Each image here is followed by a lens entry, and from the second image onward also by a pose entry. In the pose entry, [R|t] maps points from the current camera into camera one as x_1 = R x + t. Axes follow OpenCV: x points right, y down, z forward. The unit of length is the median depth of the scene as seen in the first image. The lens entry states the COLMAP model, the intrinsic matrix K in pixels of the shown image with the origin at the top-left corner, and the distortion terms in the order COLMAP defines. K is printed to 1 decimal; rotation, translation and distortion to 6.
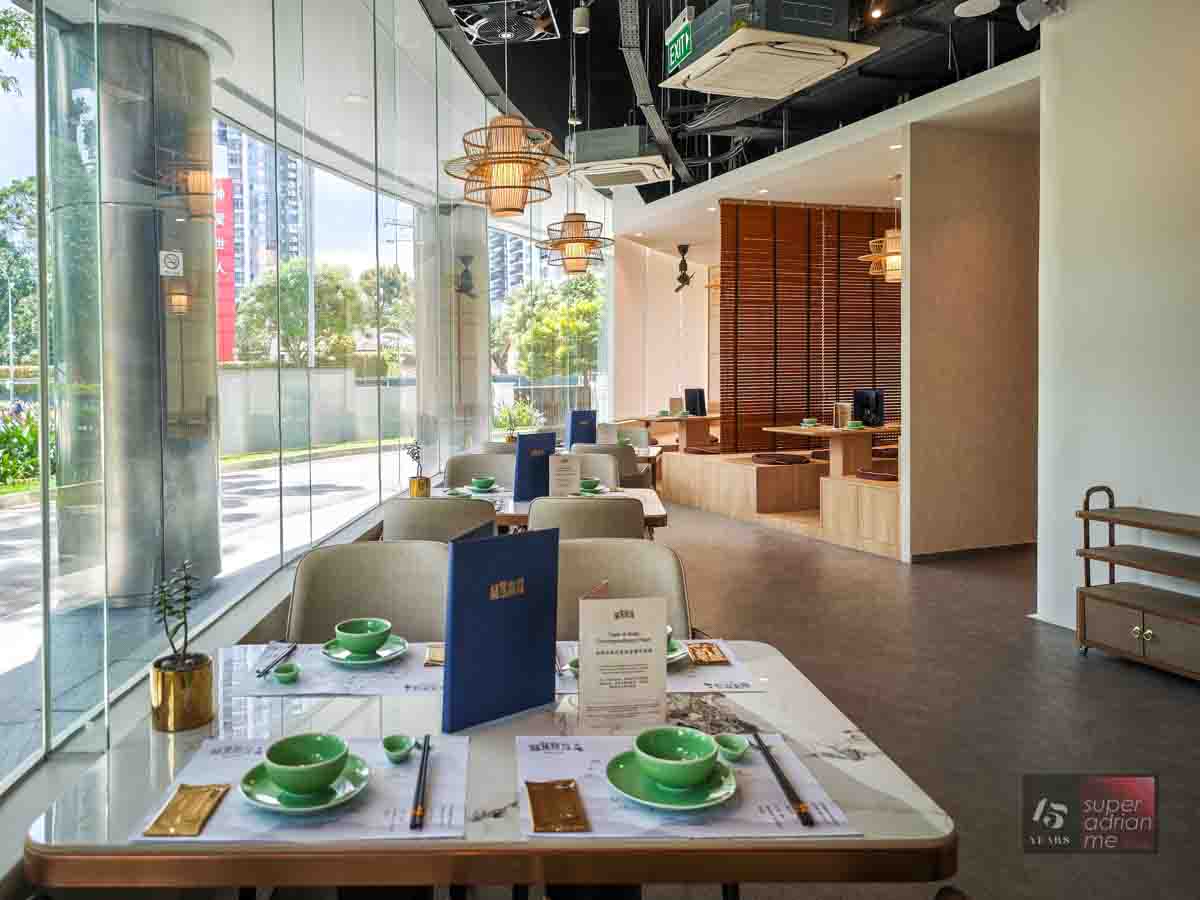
lens RADIAL K [[816.3, 0, 600.0], [0, 816.3, 450.0], [0, 0, 1]] dist [0.002186, 0.001332]
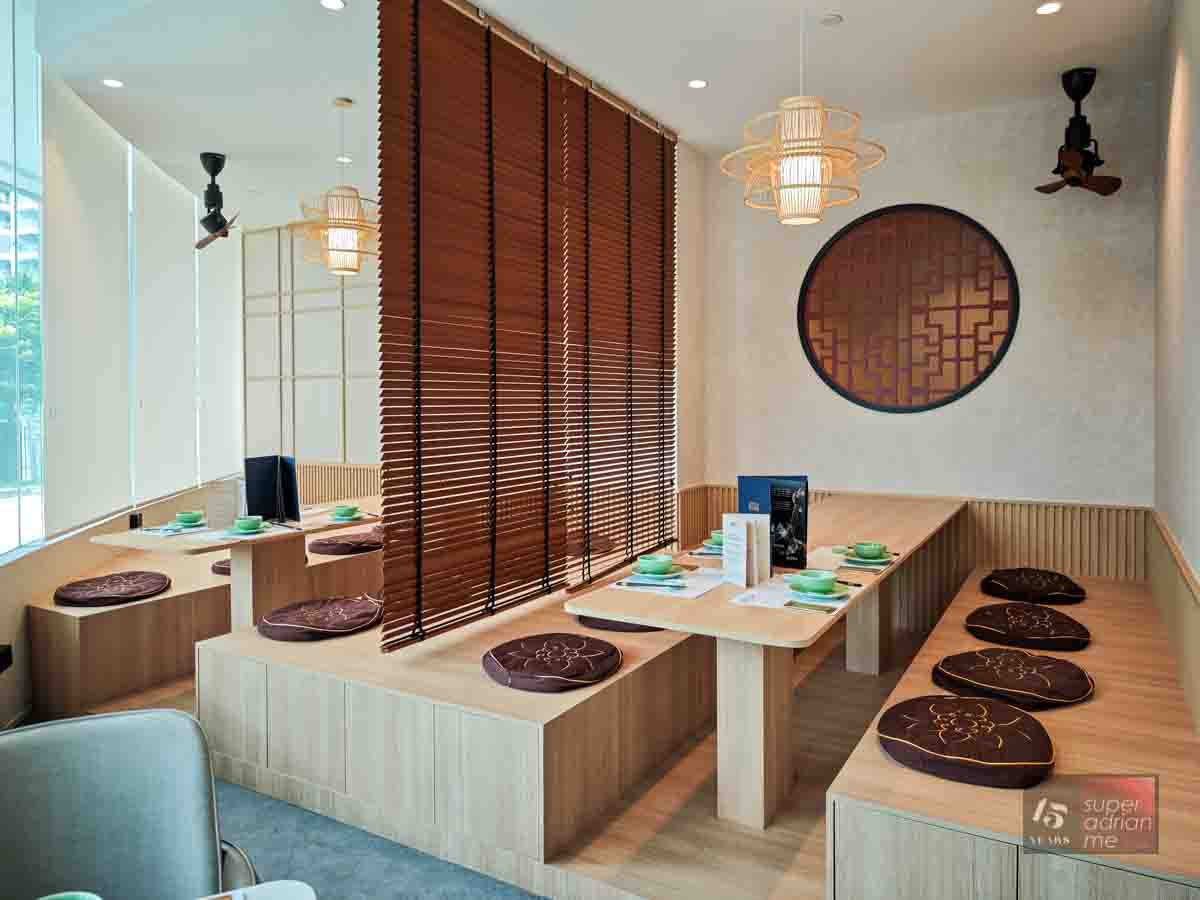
lens RADIAL K [[816.3, 0, 600.0], [0, 816.3, 450.0], [0, 0, 1]] dist [0.002186, 0.001332]
pose [[0.831391, -0.025147, 0.555118, 0.021415], [0.040515, 0.999060, -0.015422, -0.065177], [-0.554208, 0.035312, 0.831629, 0.541284]]
